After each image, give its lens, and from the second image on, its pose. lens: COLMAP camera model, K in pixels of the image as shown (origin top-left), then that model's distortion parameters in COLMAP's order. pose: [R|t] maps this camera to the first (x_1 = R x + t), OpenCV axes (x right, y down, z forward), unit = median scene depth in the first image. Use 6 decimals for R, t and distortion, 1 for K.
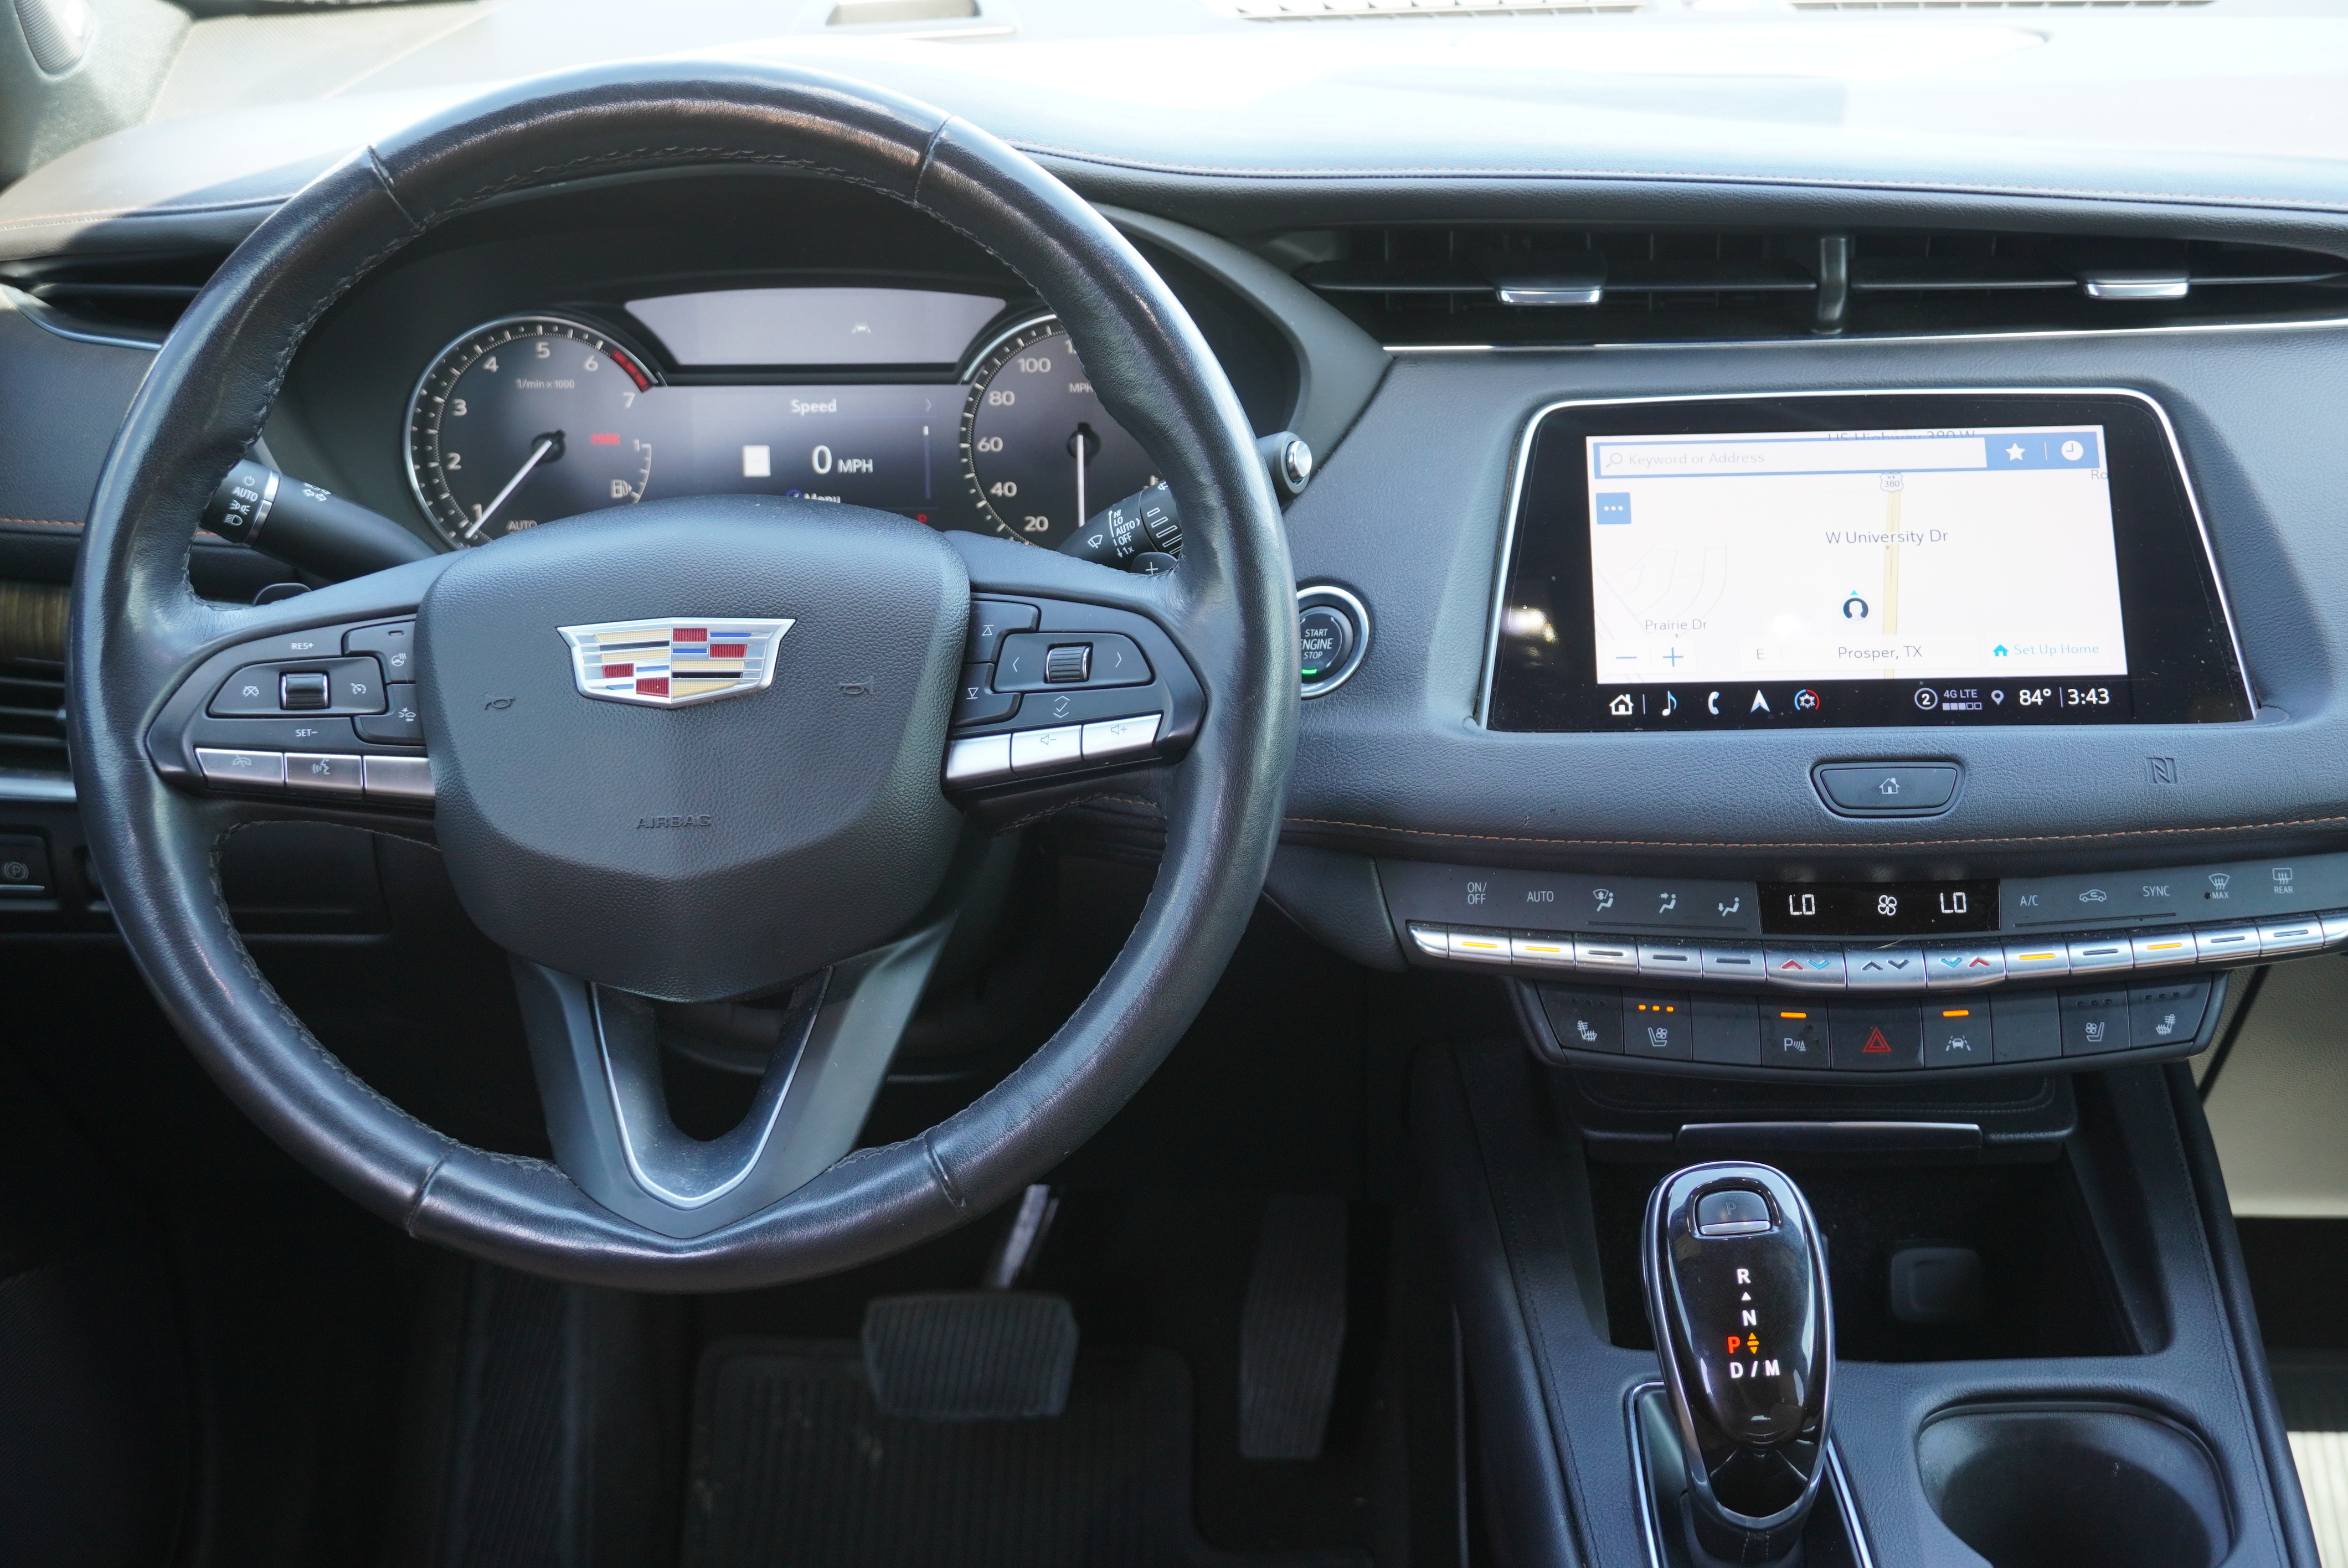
lens RADIAL K [[3058.3, 0, 1162.5], [0, 3058.3, 788.1], [0, 0, 1]] dist [0.046090, 0.000000]
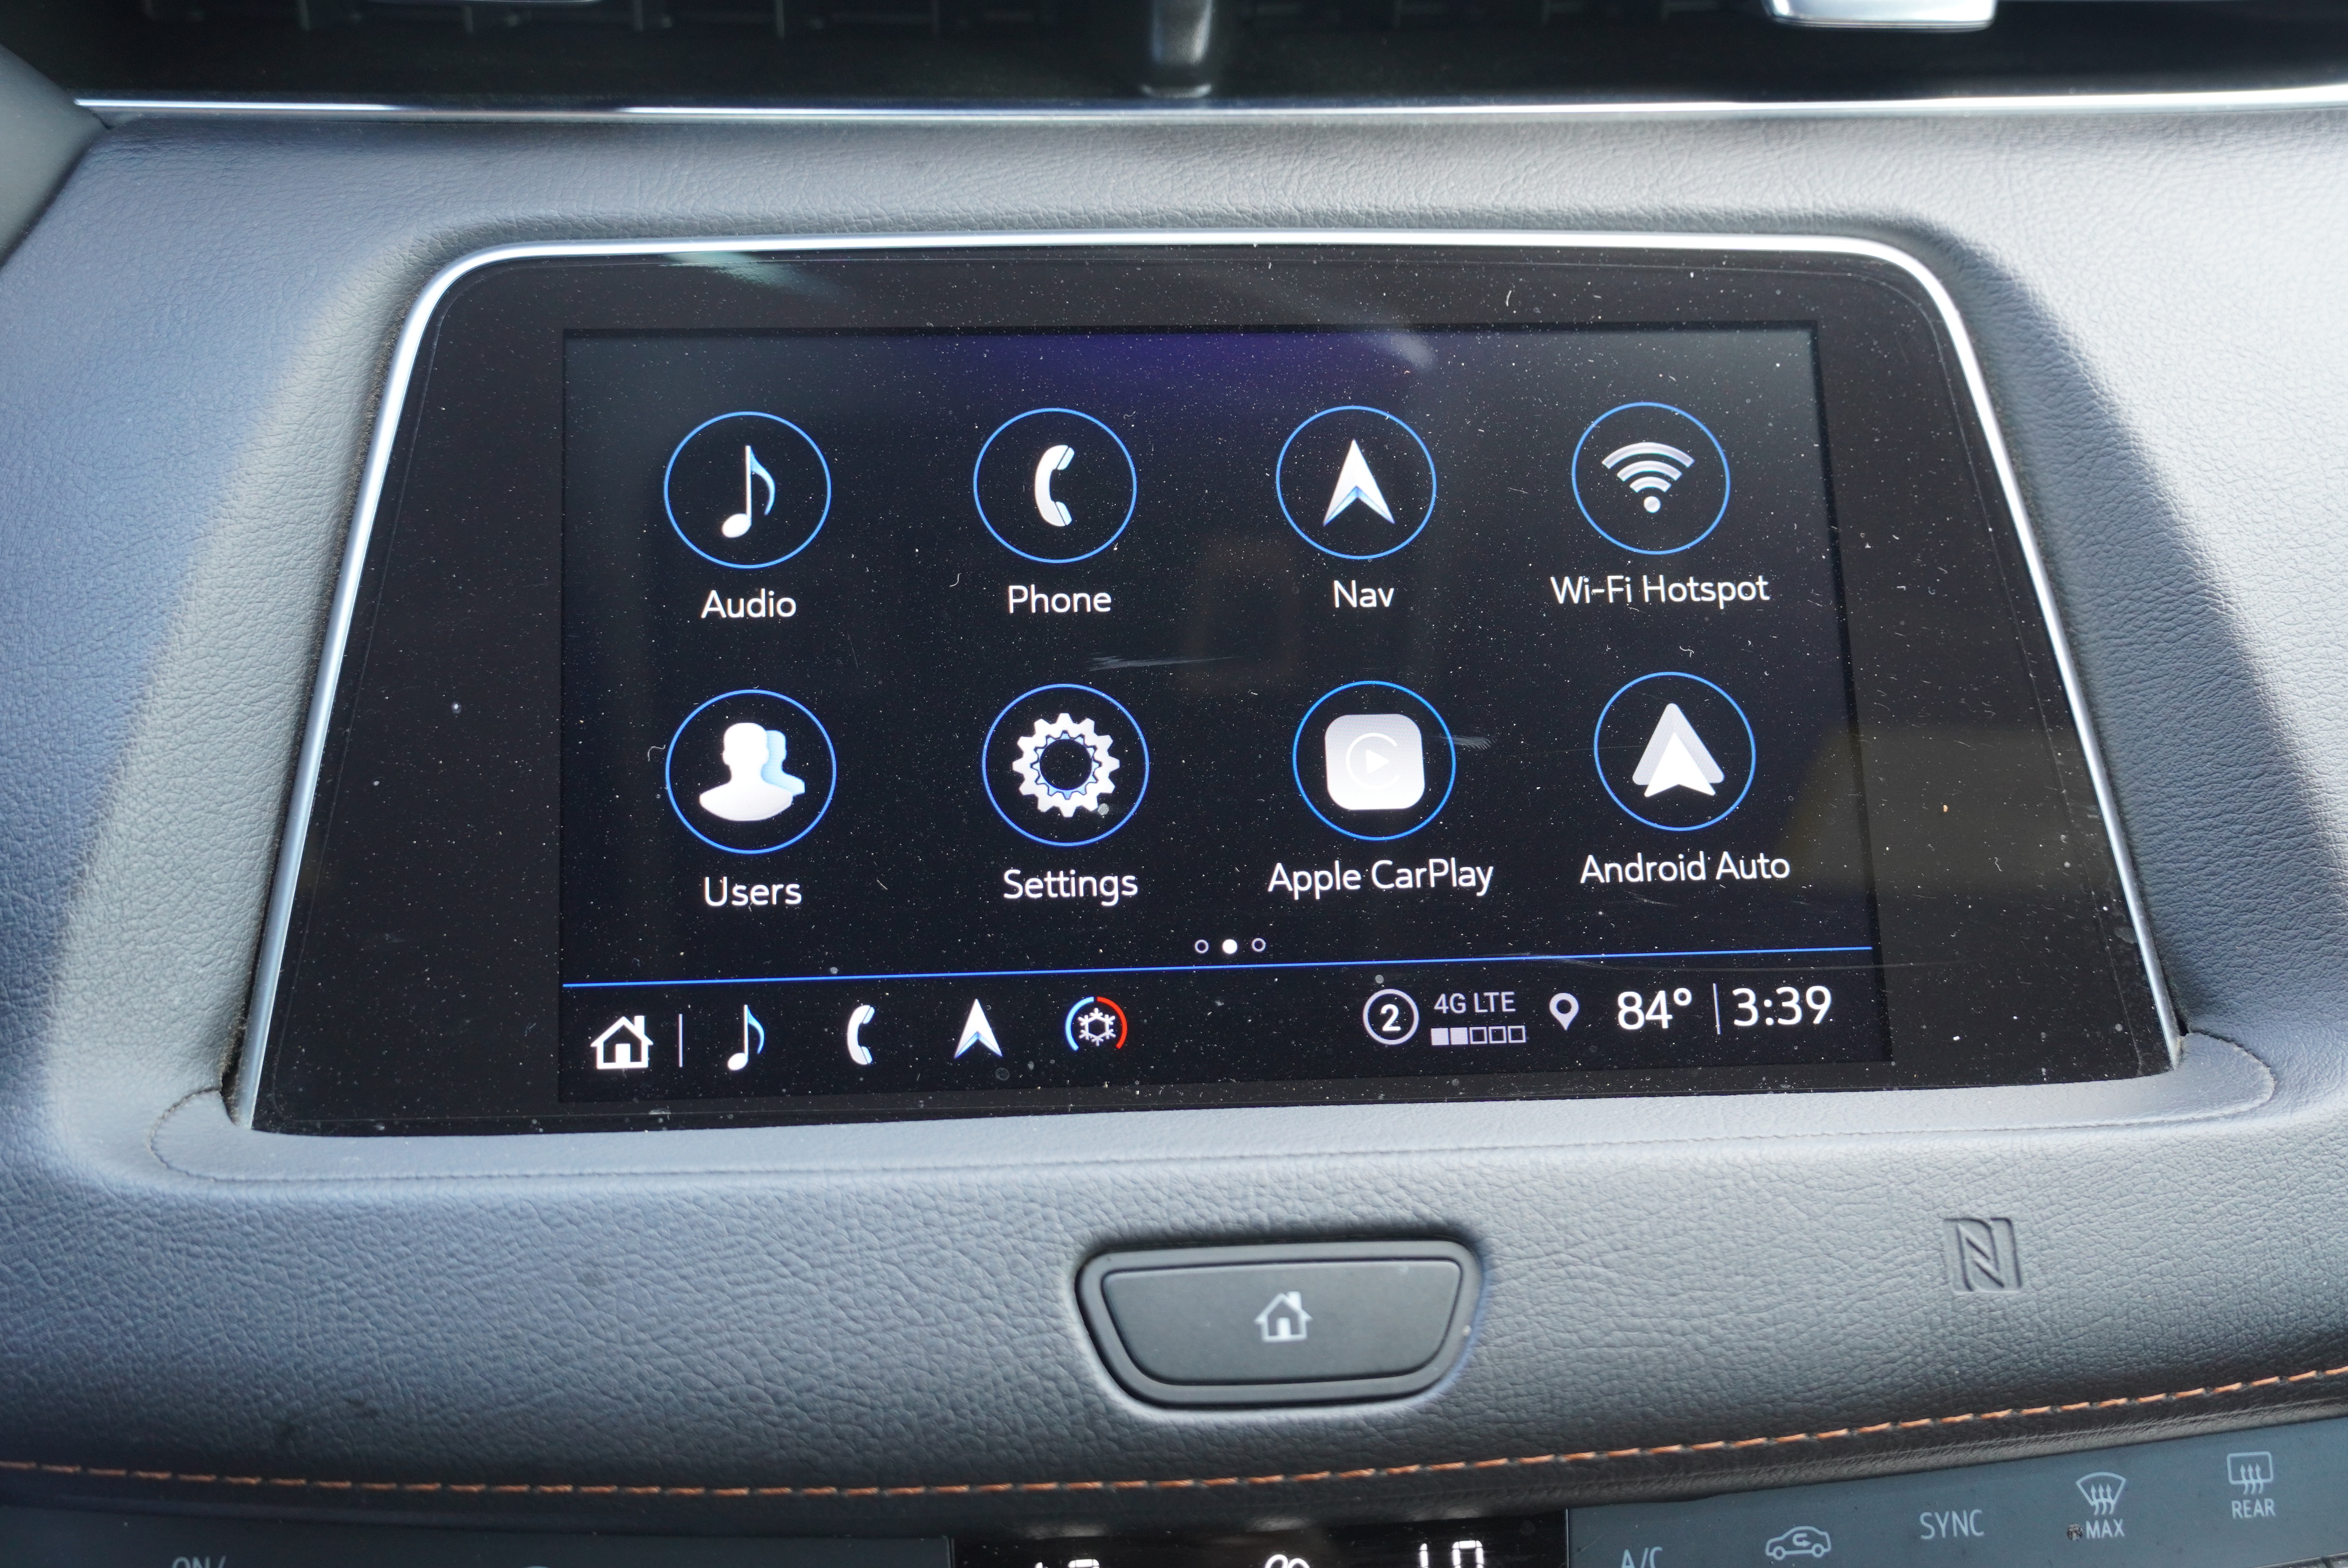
lens RADIAL K [[2923.2, 0, 1166.2], [0, 2923.2, 786.1], [0, 0, 1]] dist [0.035456, 0.000000]
pose [[0.990297, -0.009300, 0.138654, 0.168711], [0.000998, 0.998208, 0.059827, -0.082365], [-0.138962, -0.059109, 0.988532, 0.634367]]
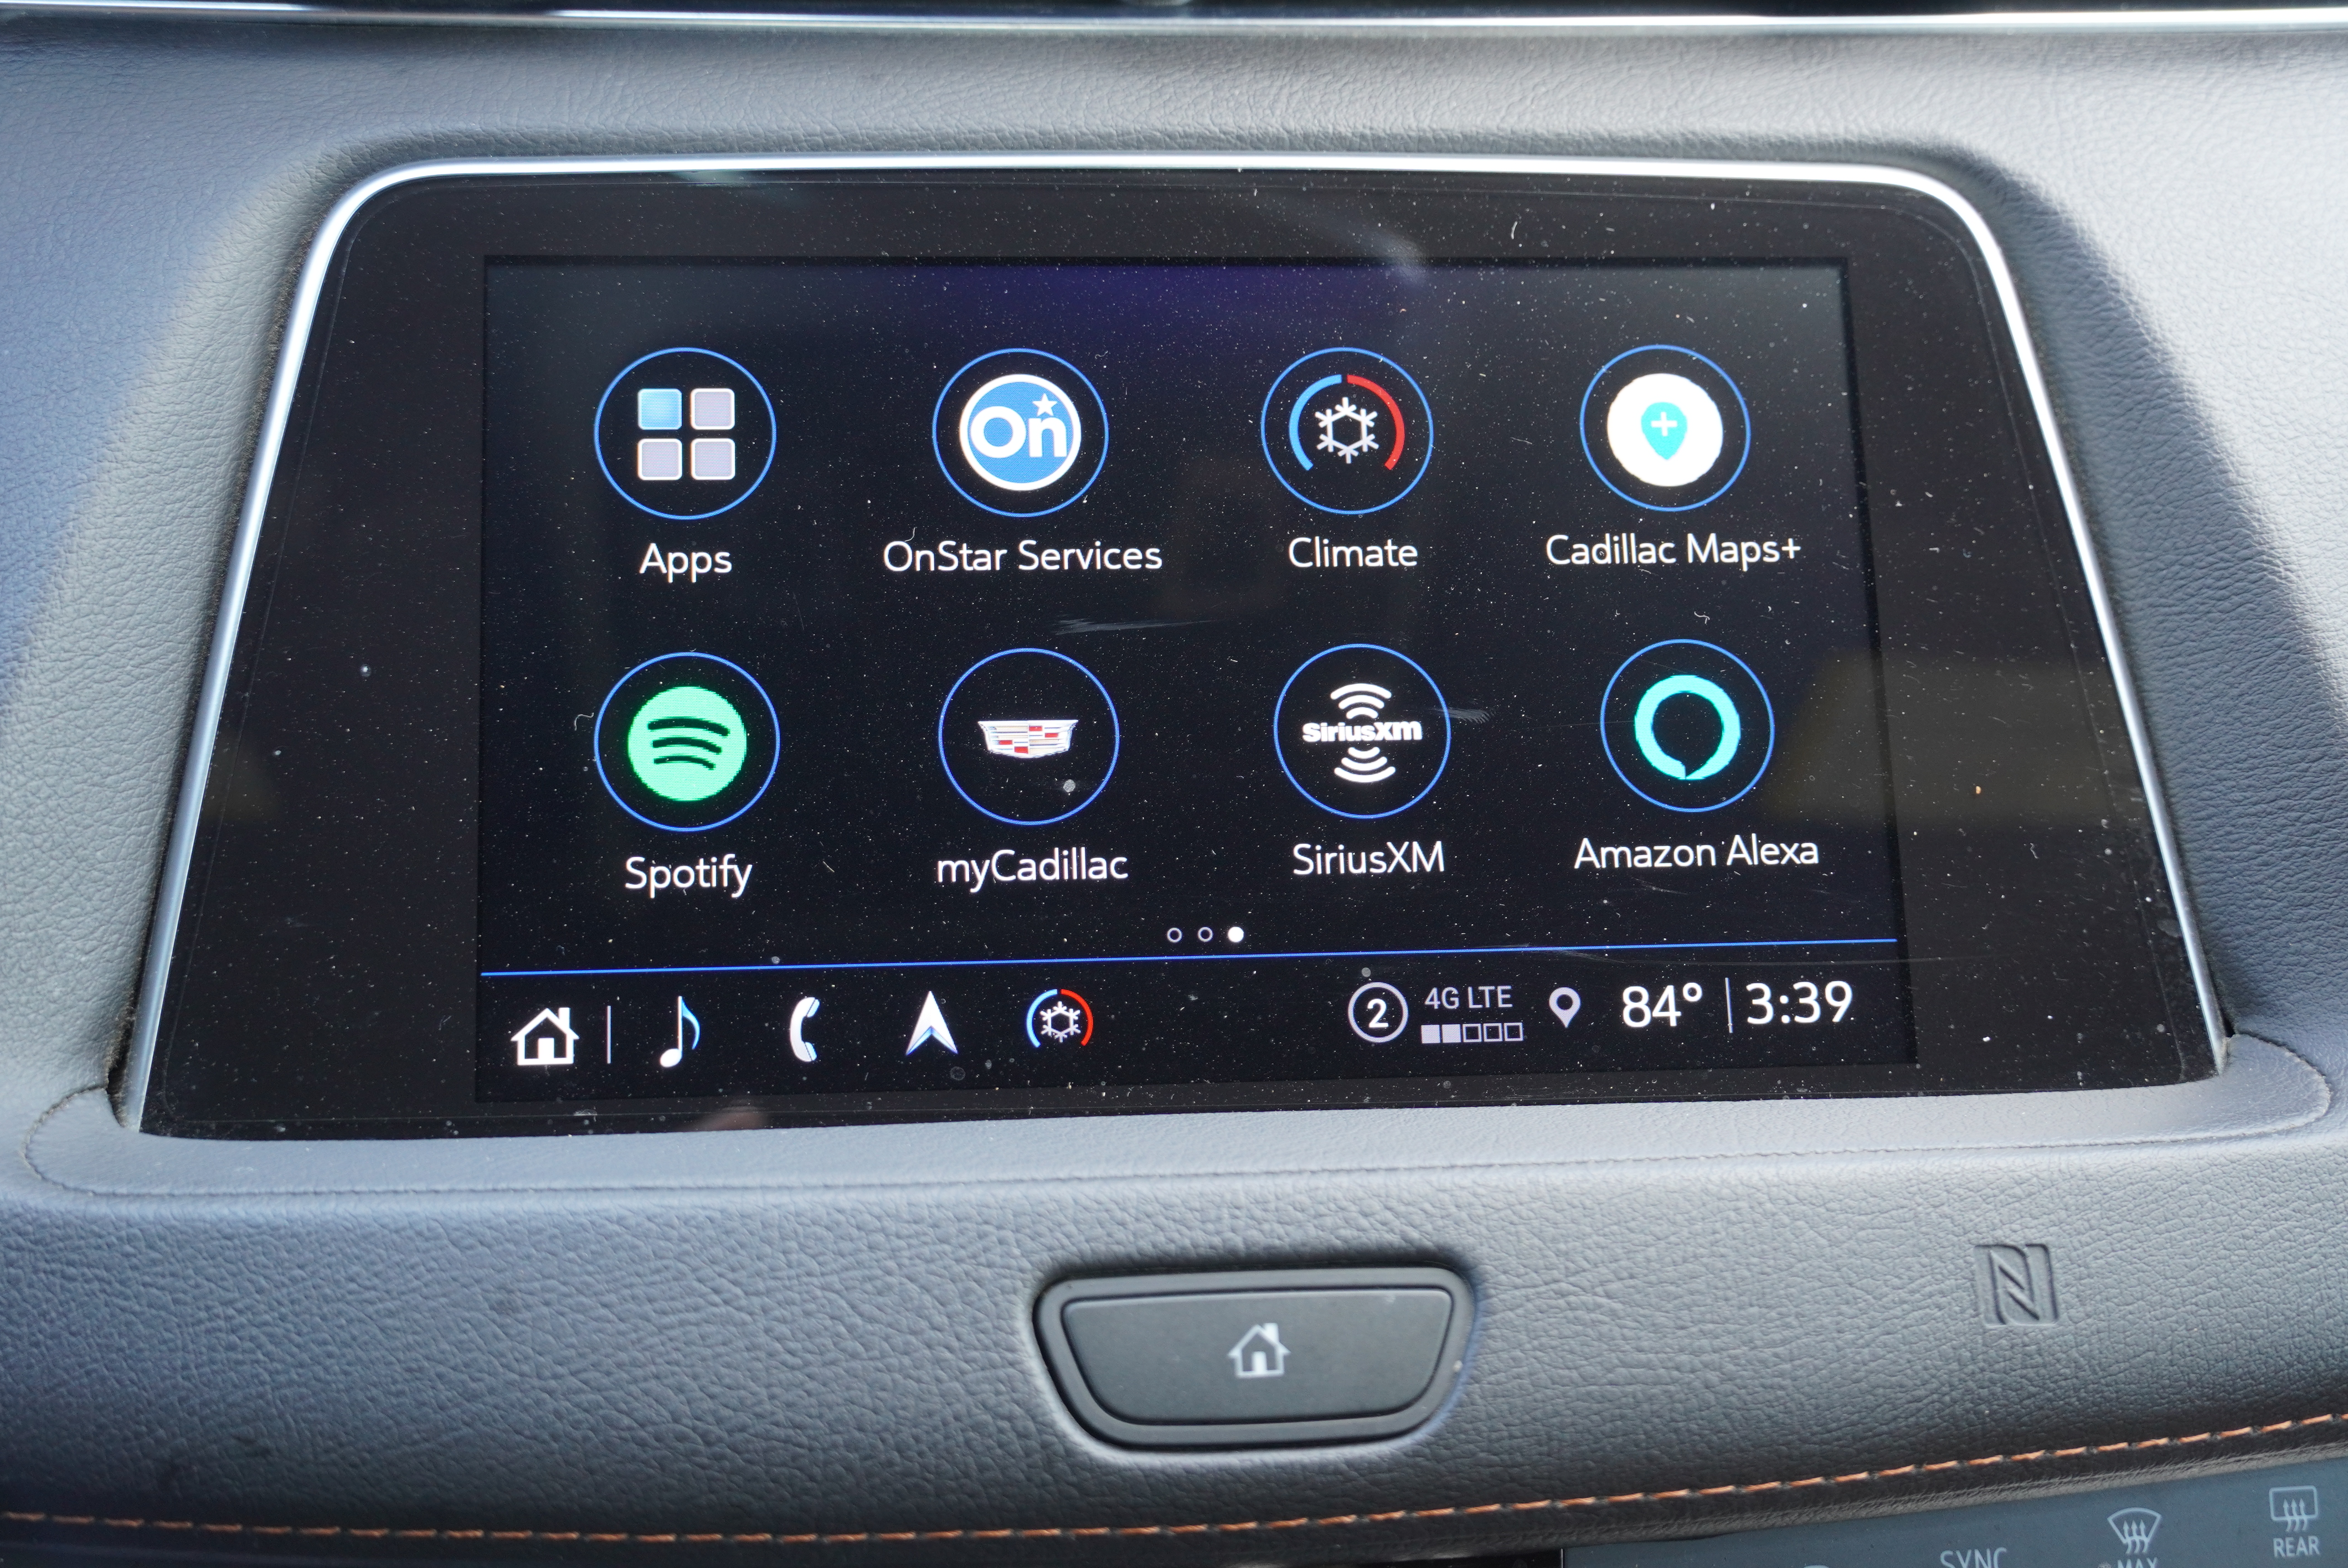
lens RADIAL K [[2923.2, 0, 1165.4], [0, 2923.2, 785.7], [0, 0, 1]] dist [0.035456, 0.000000]
pose [[0.989411, -0.006103, 0.145014, 0.173864], [-0.008025, 0.995287, 0.096639, -0.090701], [-0.144920, -0.096780, 0.984699, 0.664081]]
